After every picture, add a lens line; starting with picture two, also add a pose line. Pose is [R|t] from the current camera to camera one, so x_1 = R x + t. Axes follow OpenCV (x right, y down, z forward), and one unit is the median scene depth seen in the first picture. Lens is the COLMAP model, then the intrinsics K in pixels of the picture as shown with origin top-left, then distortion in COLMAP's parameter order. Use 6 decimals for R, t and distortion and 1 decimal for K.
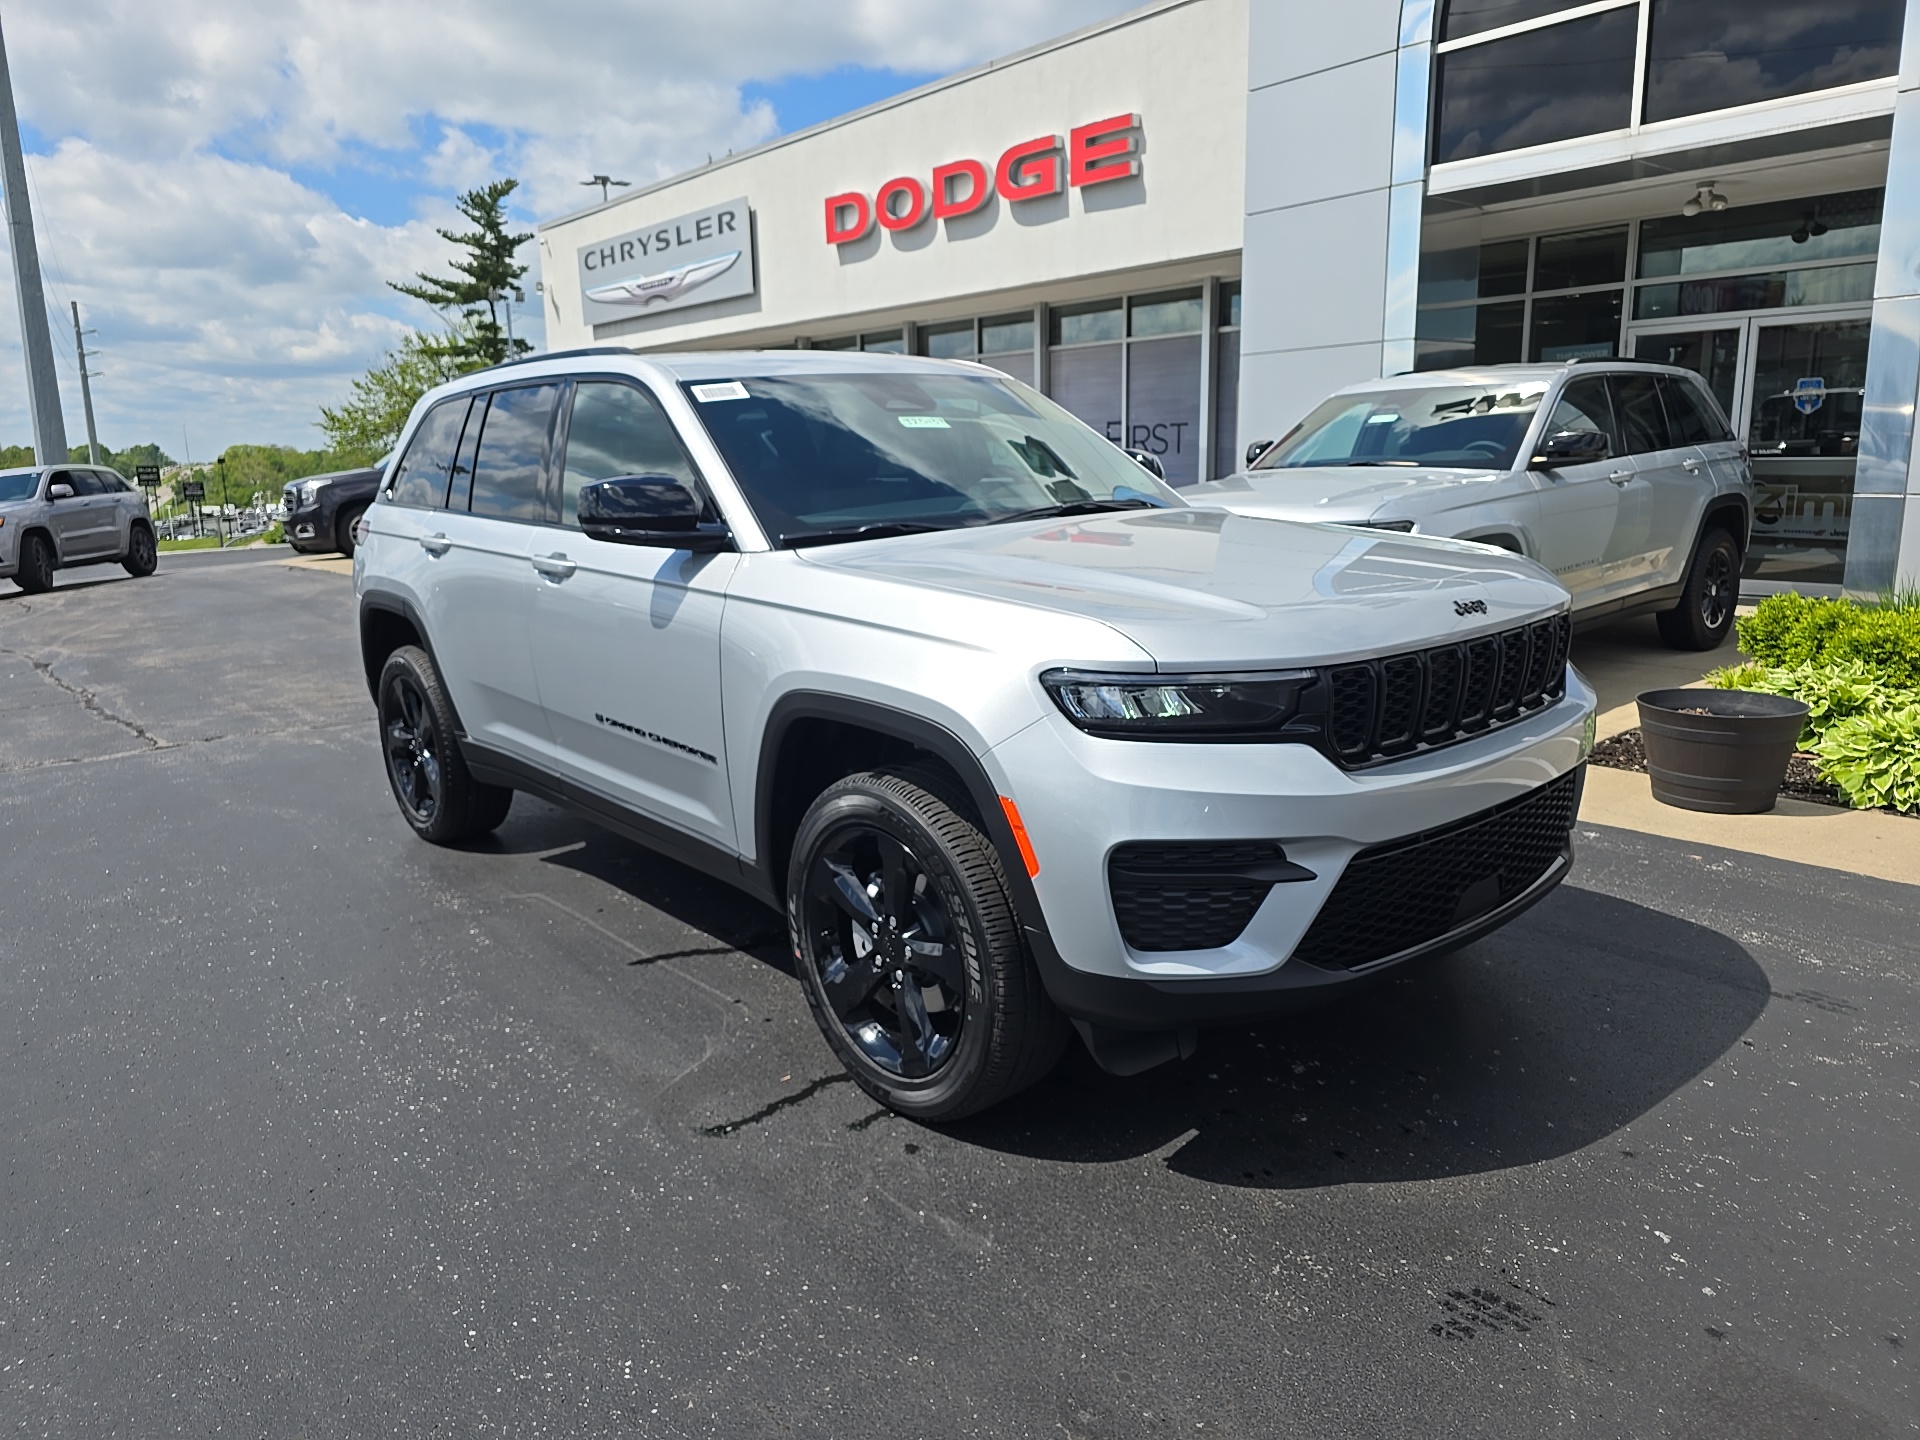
lens RADIAL K [[1274.3, 0, 932.0], [0, 1274.3, 716.9], [0, 0, 1]] dist [0.043453, -0.046718]
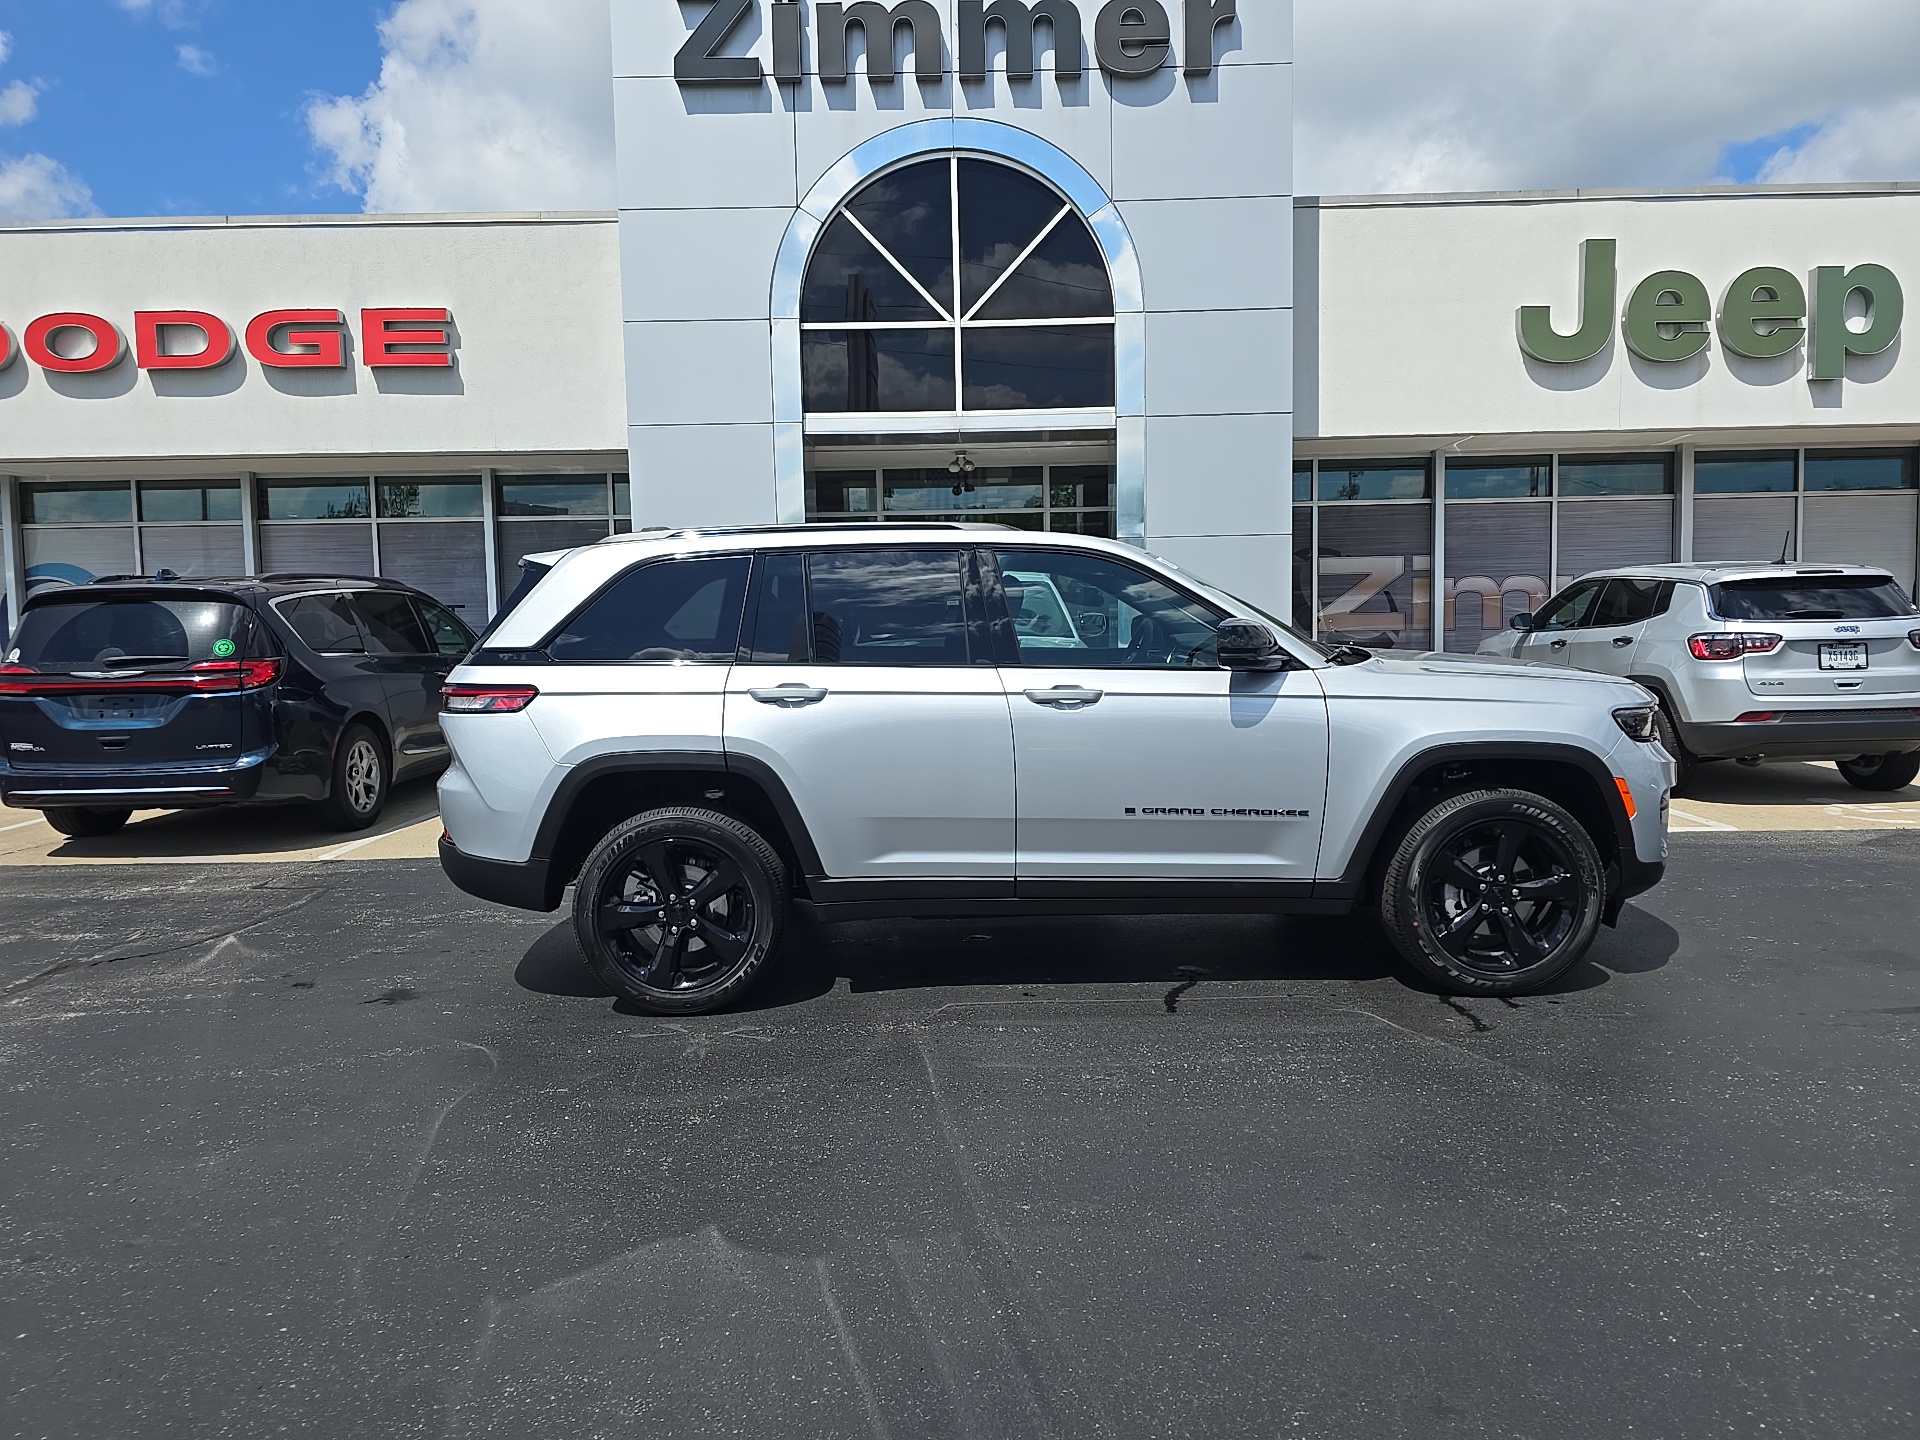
lens RADIAL K [[1274.3, 0, 932.0], [0, 1274.3, 716.9], [0, 0, 1]] dist [0.043453, -0.046718]
pose [[0.656808, -0.042539, 0.752857, -0.650015], [0.152767, 0.985210, -0.077609, -0.011128], [-0.738421, 0.165986, 0.653593, 0.152177]]
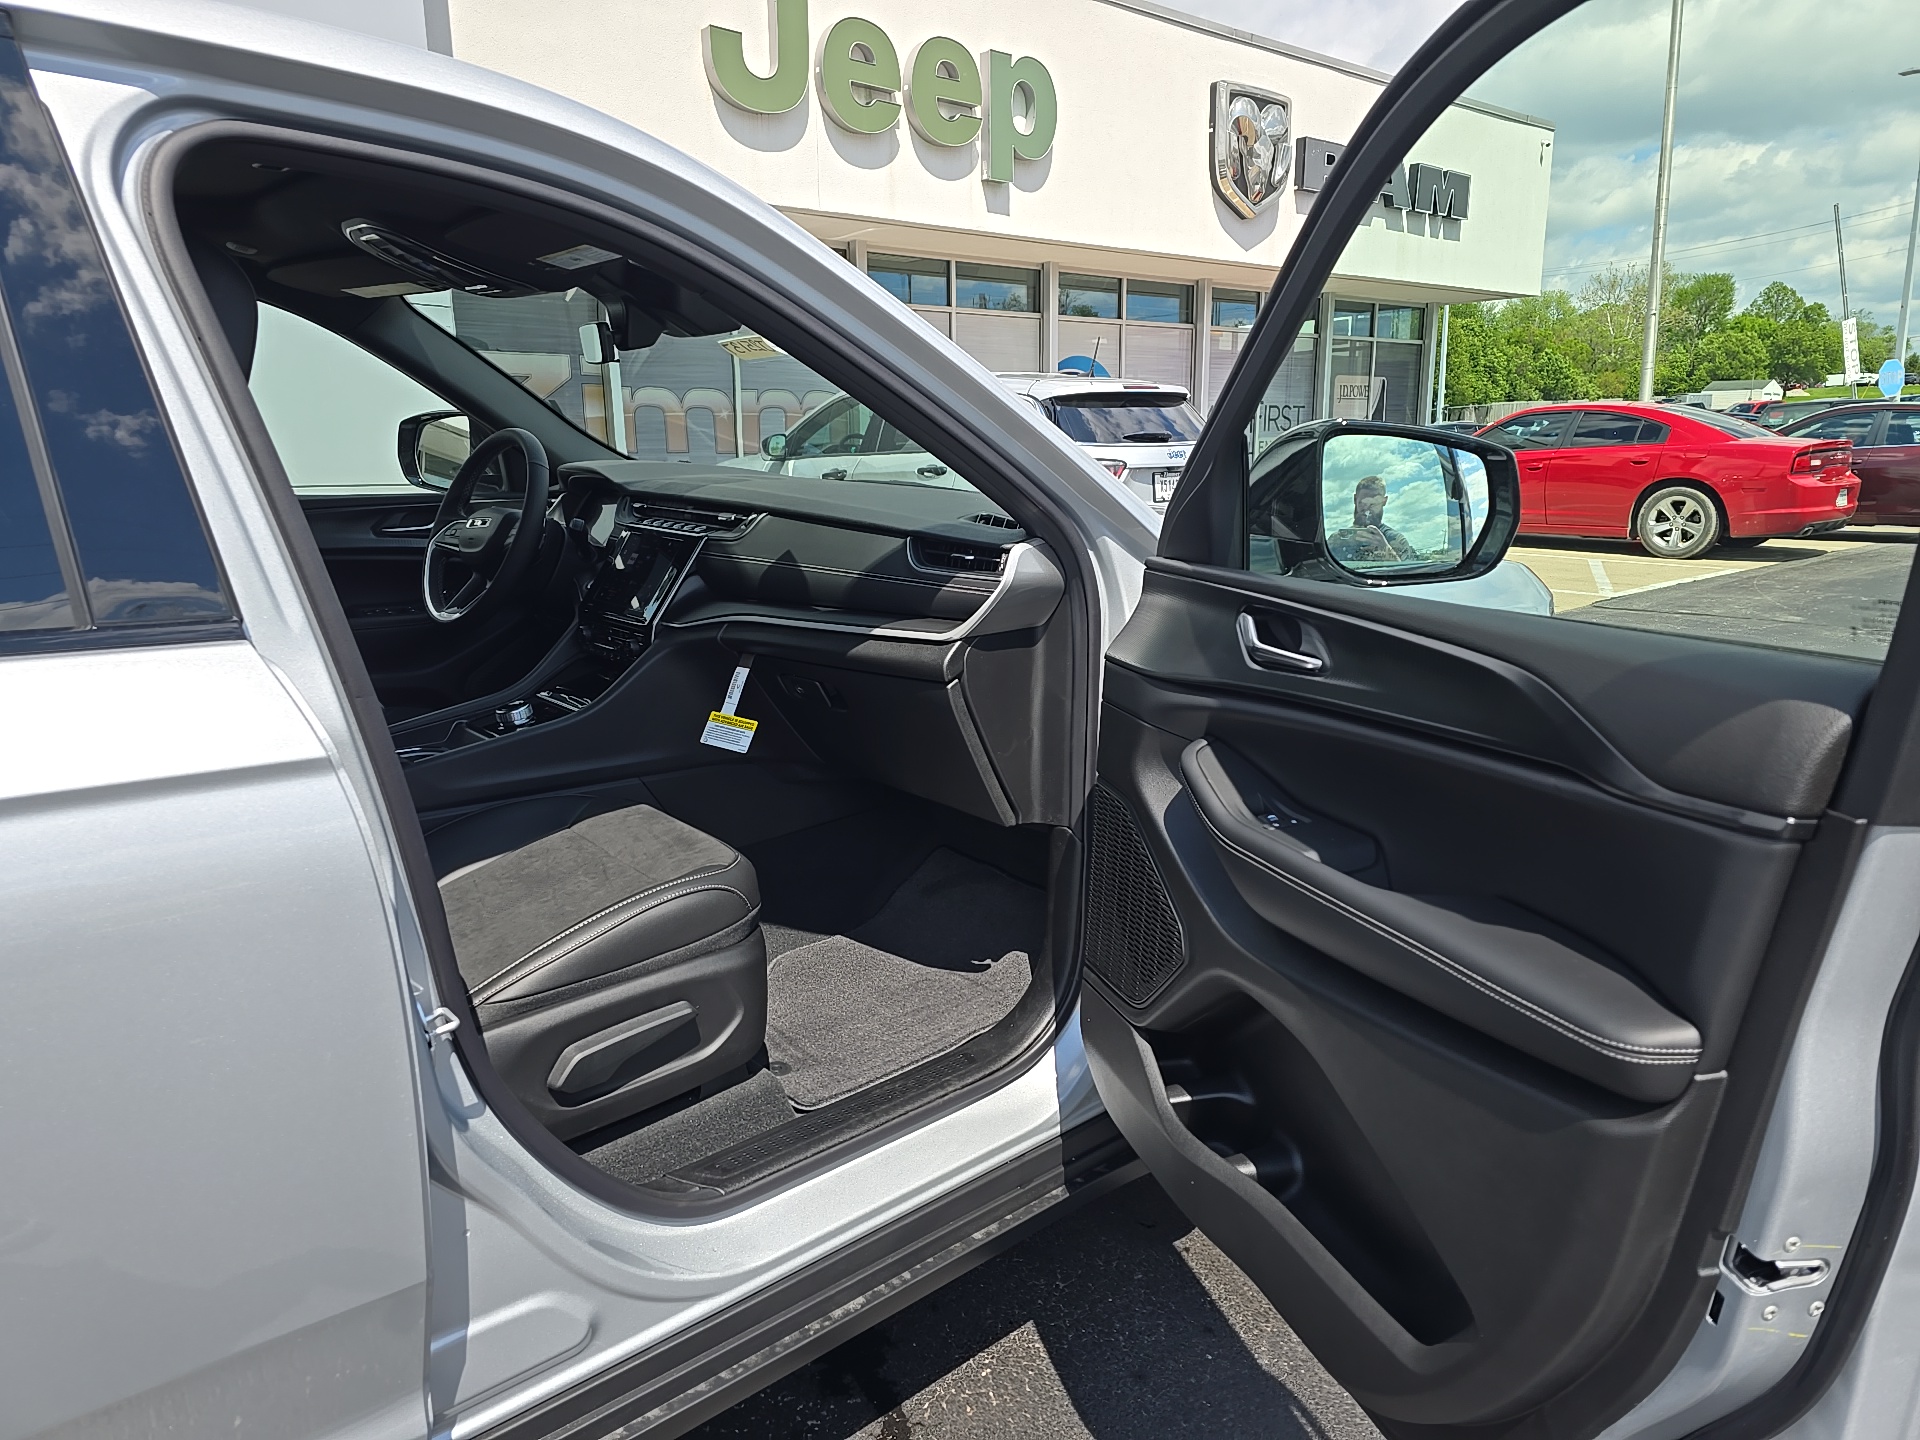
lens RADIAL K [[1315.6, 0, 977.7], [0, 1315.6, 720.8], [0, 0, 1]] dist [0.039079, -0.040623]
pose [[-0.036206, -0.190676, 0.980985, -0.310029], [0.205030, 0.959330, 0.194034, -0.084160], [-0.978086, 0.208157, 0.004360, 0.464433]]
